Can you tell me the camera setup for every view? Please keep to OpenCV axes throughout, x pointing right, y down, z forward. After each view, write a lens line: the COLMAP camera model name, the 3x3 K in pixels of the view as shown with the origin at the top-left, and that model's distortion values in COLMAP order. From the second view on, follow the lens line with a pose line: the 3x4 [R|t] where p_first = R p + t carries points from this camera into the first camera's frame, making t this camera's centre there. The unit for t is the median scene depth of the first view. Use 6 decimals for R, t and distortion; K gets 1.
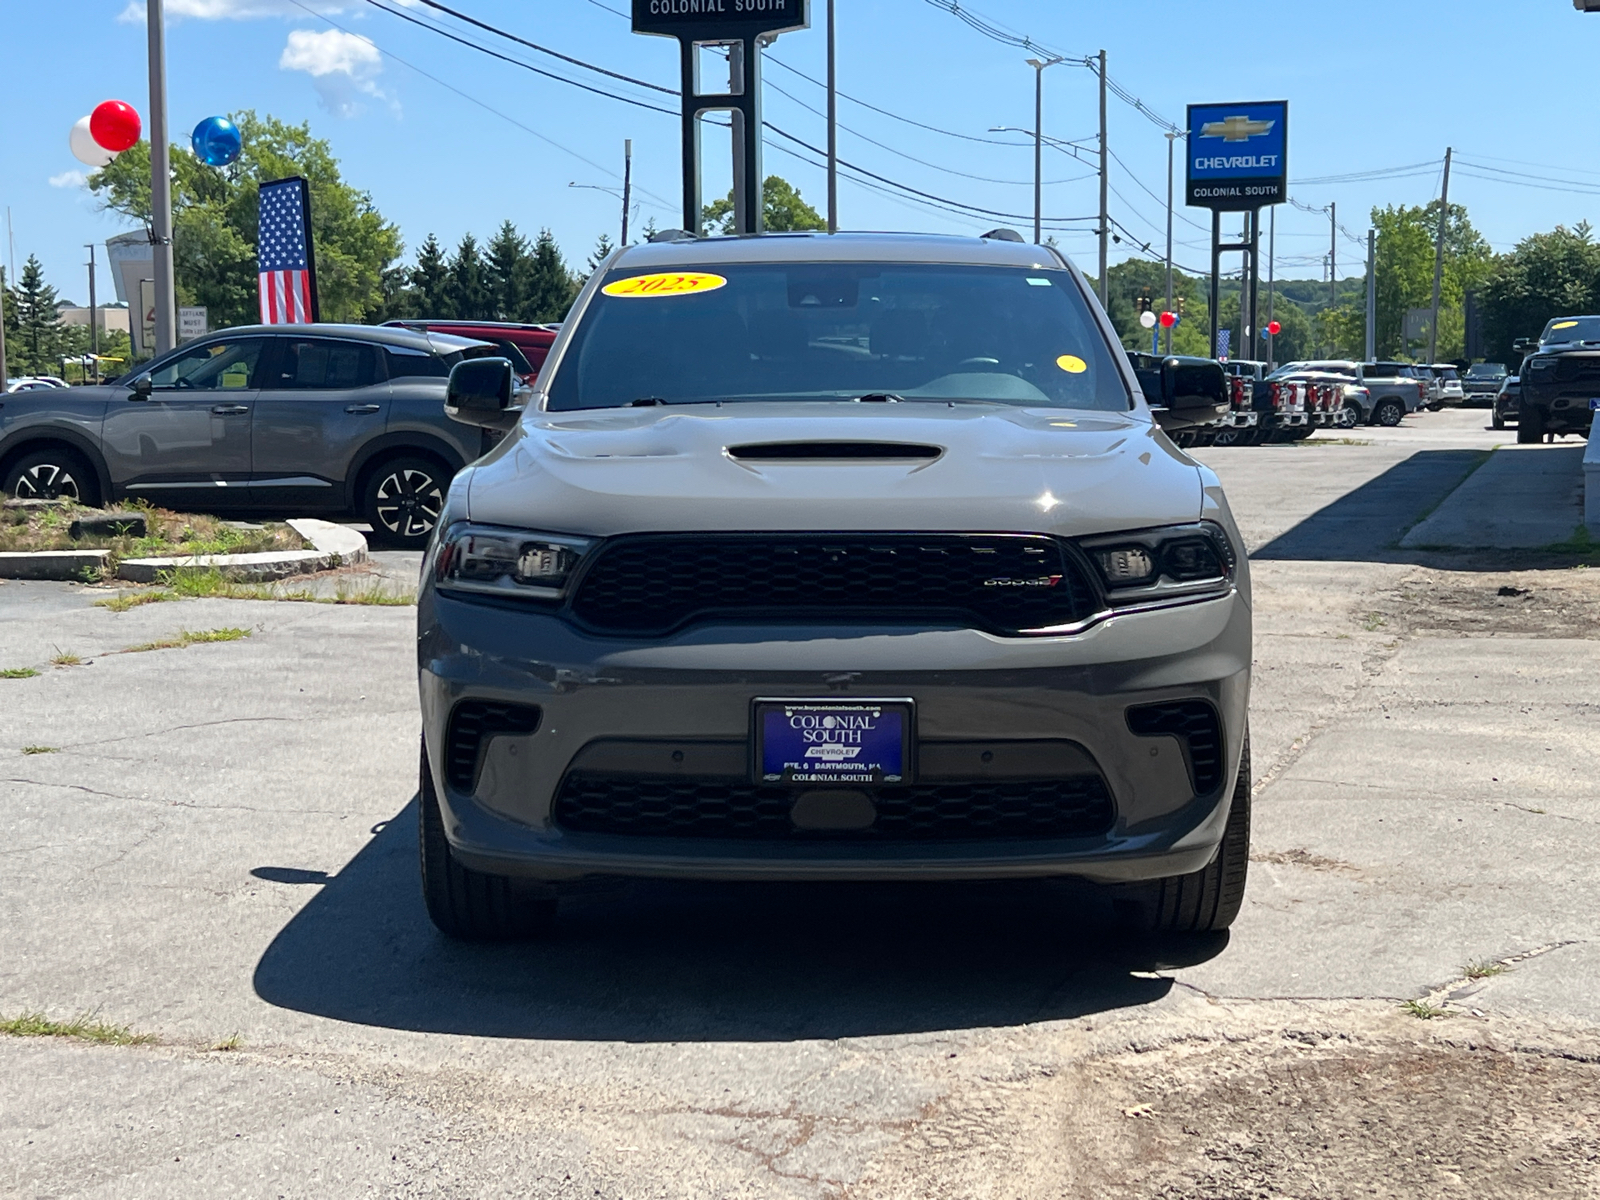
lens RADIAL K [[2508.1, 0, 815.7], [0, 2508.1, 592.0], [0, 0, 1]] dist [0.092539, 0.000000]
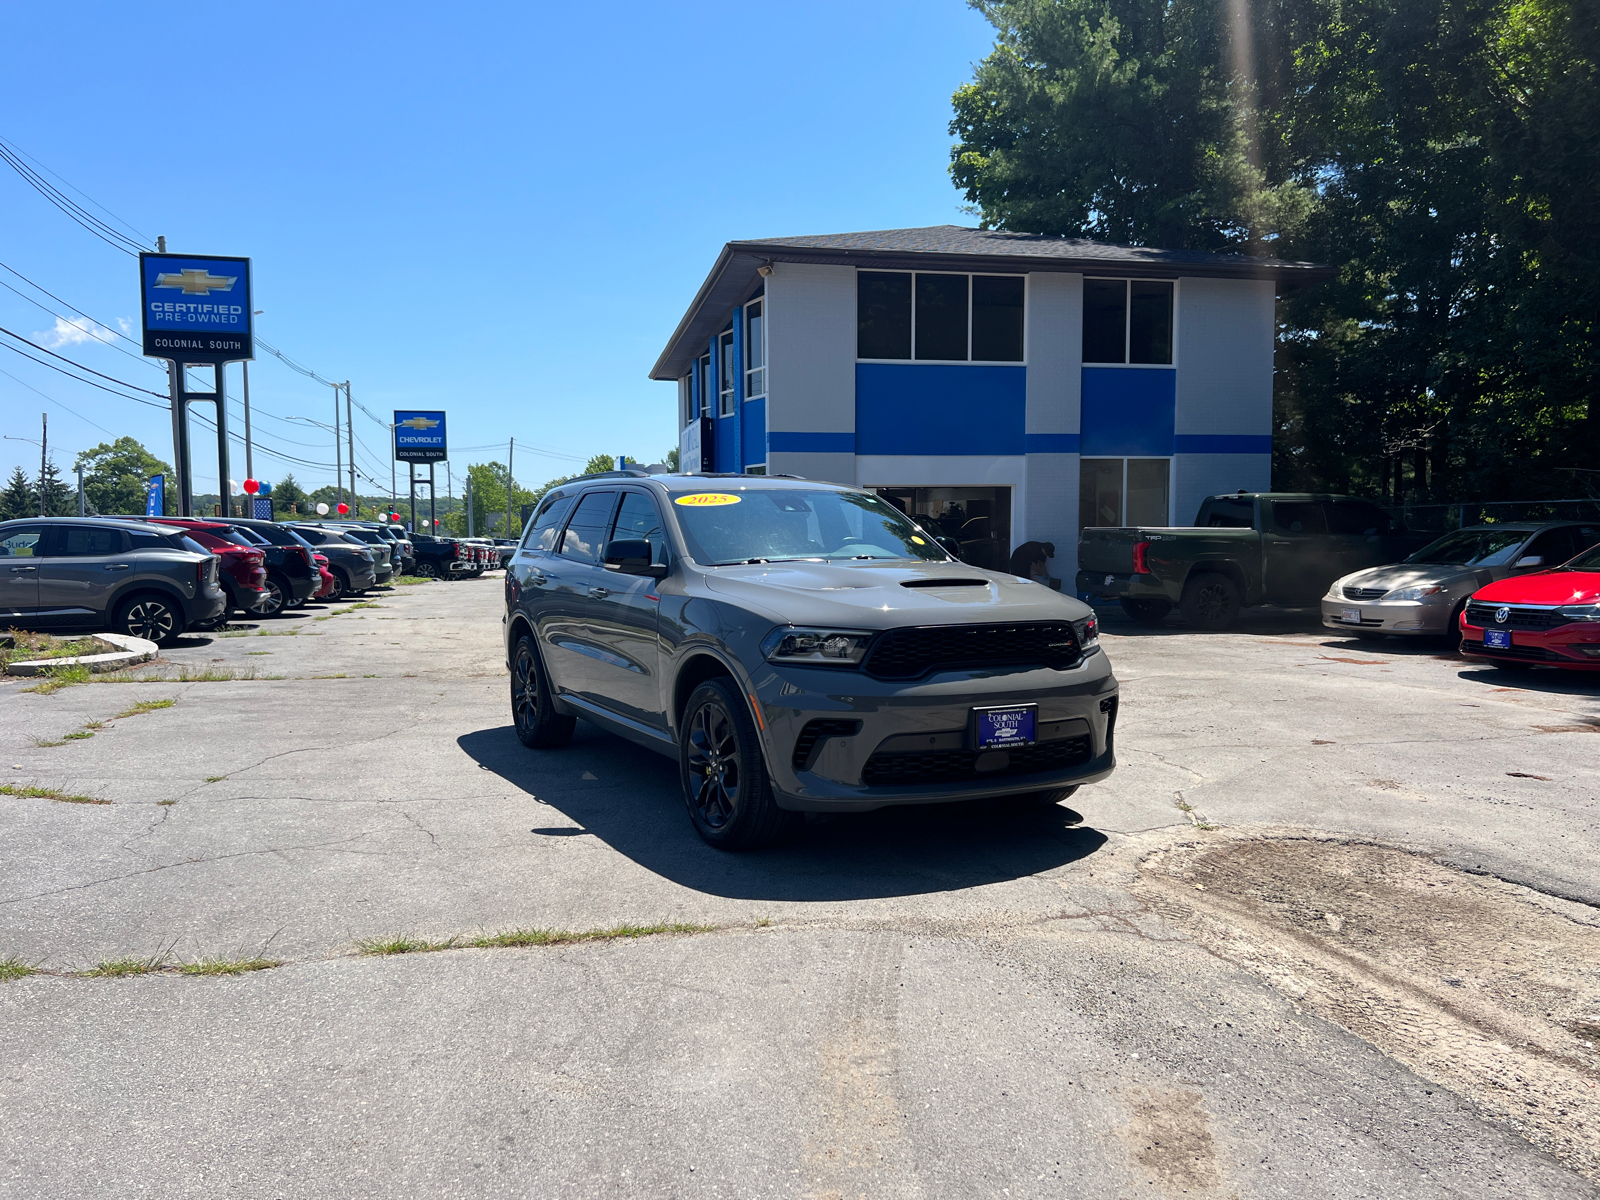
lens RADIAL K [[1207.0, 0, 801.4], [0, 1207.0, 589.6], [0, 0, 1]] dist [0.035661, -0.038953]
pose [[0.877176, -0.023051, 0.479616, -0.572572], [0.046365, 0.998246, -0.036821, -0.021332], [-0.477926, 0.054536, 0.876706, 0.212971]]
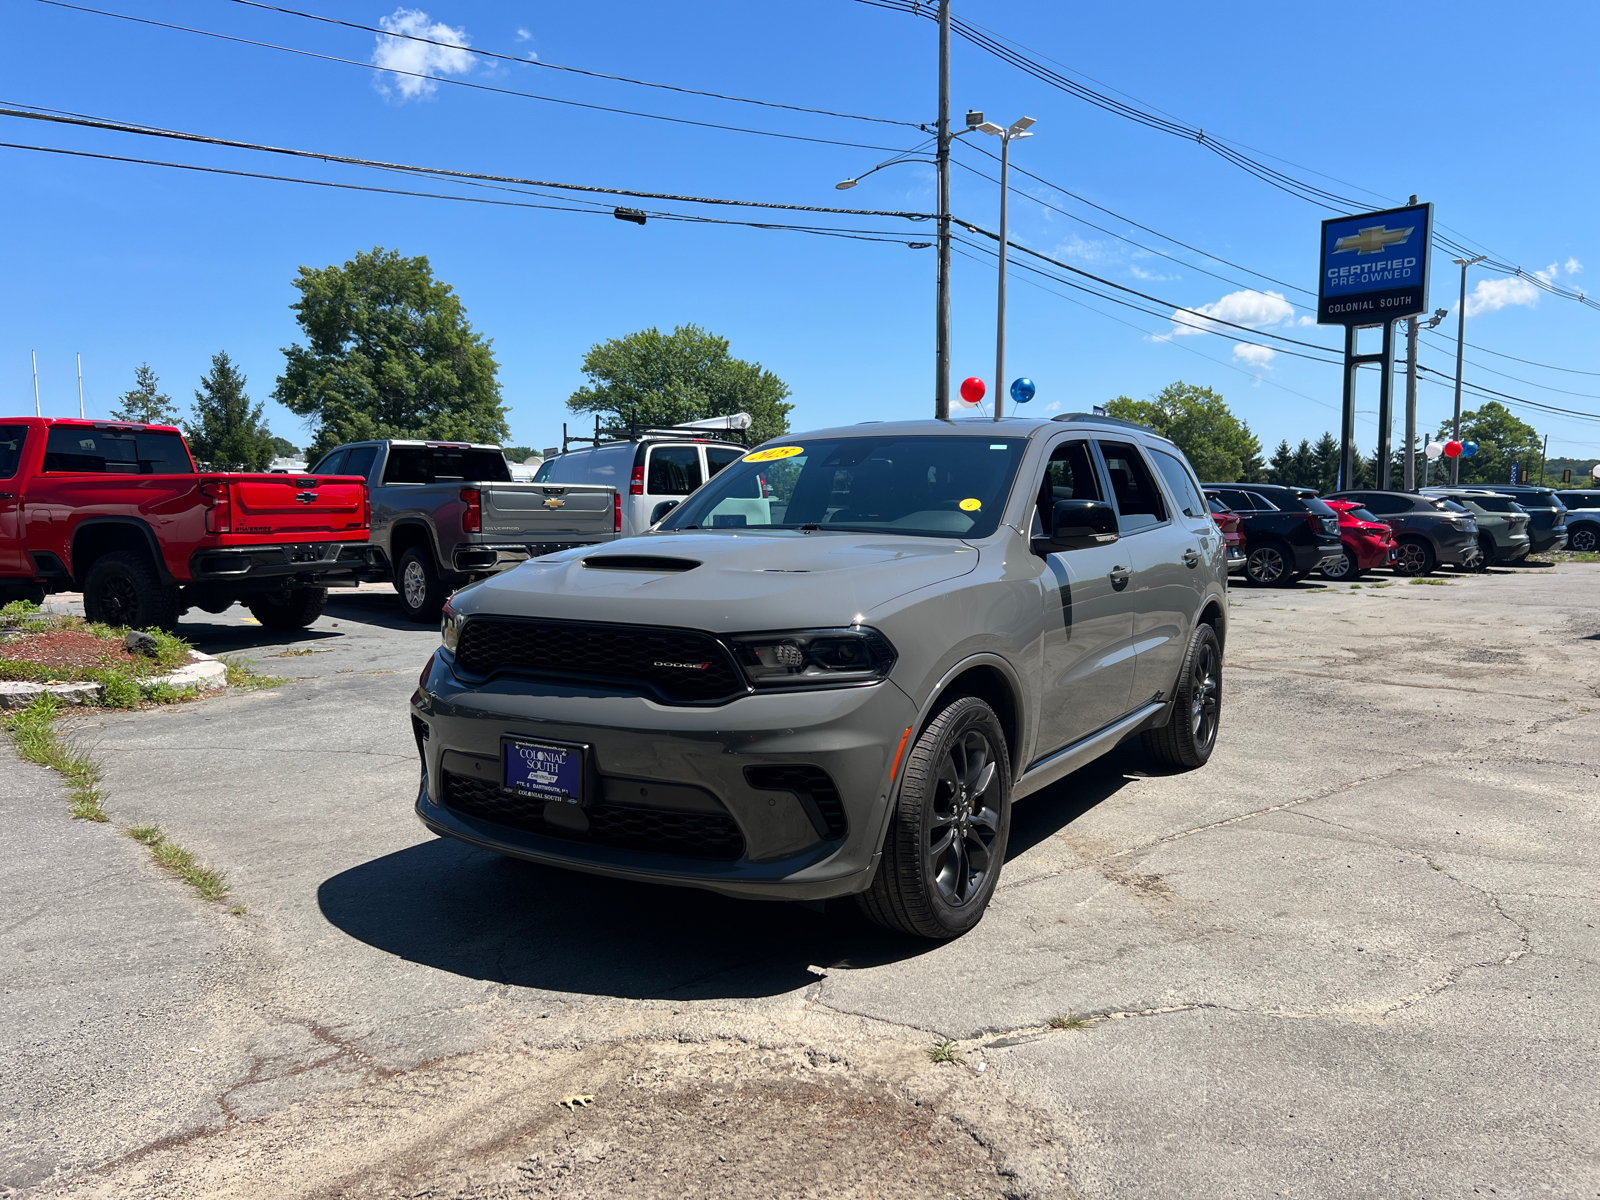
lens RADIAL K [[1207.0, 0, 798.5], [0, 1207.0, 595.7], [0, 0, 1]] dist [0.035661, -0.038953]
pose [[0.856778, 0.039573, -0.514165, 0.454527], [-0.048366, 0.998823, -0.003719, -0.040702], [0.513413, 0.028055, 0.857683, 0.465754]]
